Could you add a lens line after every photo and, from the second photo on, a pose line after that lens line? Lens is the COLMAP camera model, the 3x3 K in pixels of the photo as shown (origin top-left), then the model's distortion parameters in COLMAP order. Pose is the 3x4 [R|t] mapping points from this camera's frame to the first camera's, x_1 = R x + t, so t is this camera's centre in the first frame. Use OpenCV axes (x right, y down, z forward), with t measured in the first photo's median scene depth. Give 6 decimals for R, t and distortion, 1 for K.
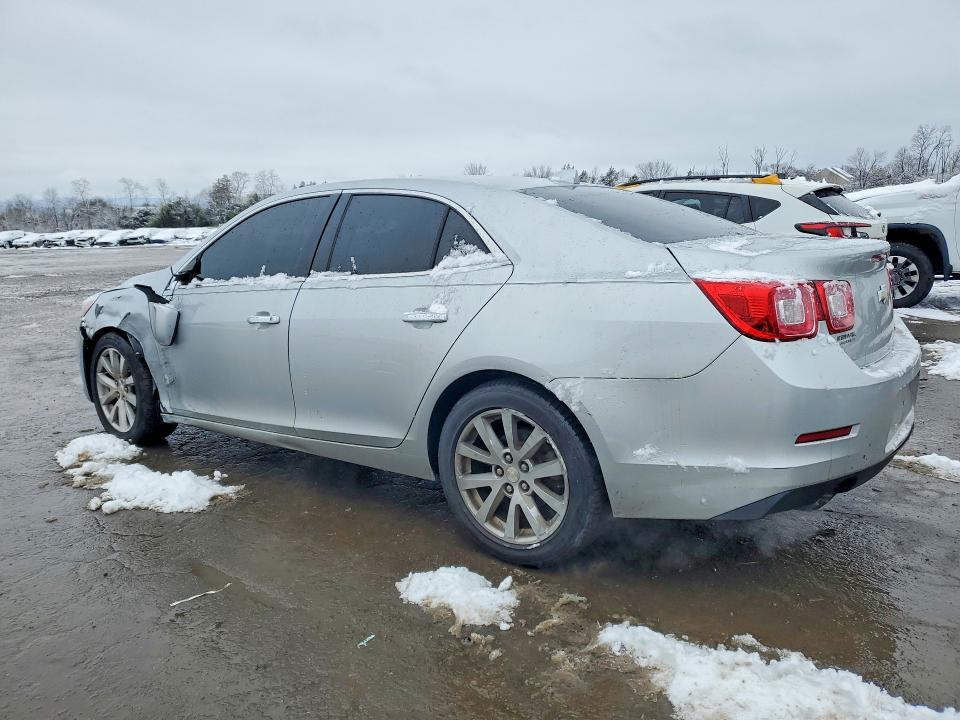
lens RADIAL K [[763.4, 0, 478.6], [0, 763.4, 362.0], [0, 0, 1]] dist [0.008814, 0.003597]
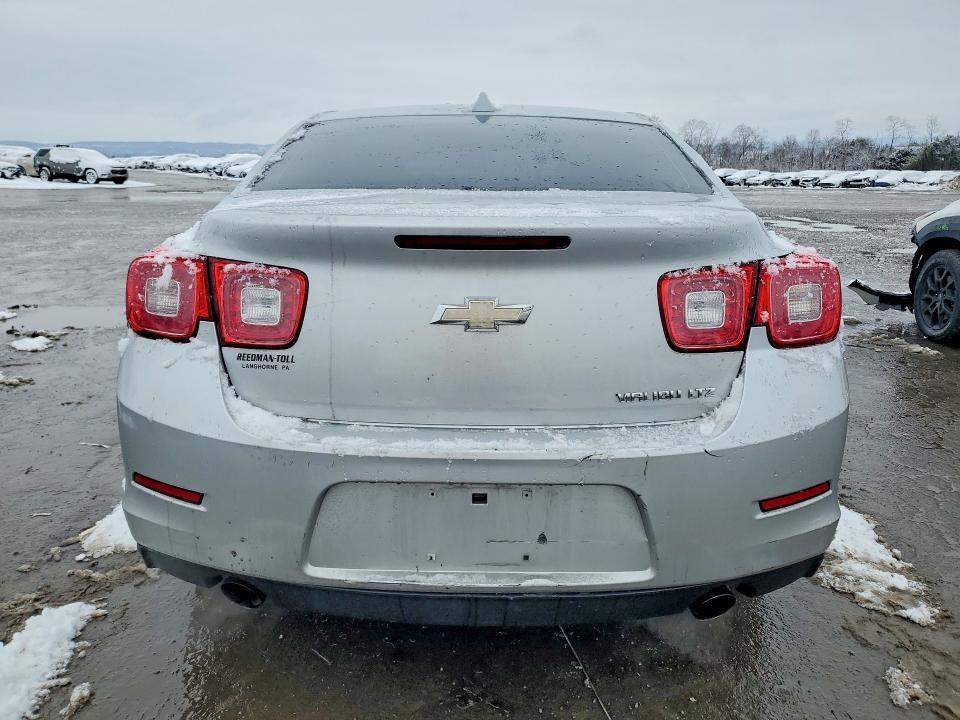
lens RADIAL K [[763.4, 0, 479.0], [0, 763.4, 357.8], [0, 0, 1]] dist [0.008814, 0.003597]
pose [[0.571352, 0.219136, -0.790908, 0.084339], [-0.164495, 0.974715, 0.151232, -0.012237], [0.804051, 0.043693, 0.592953, 0.062340]]
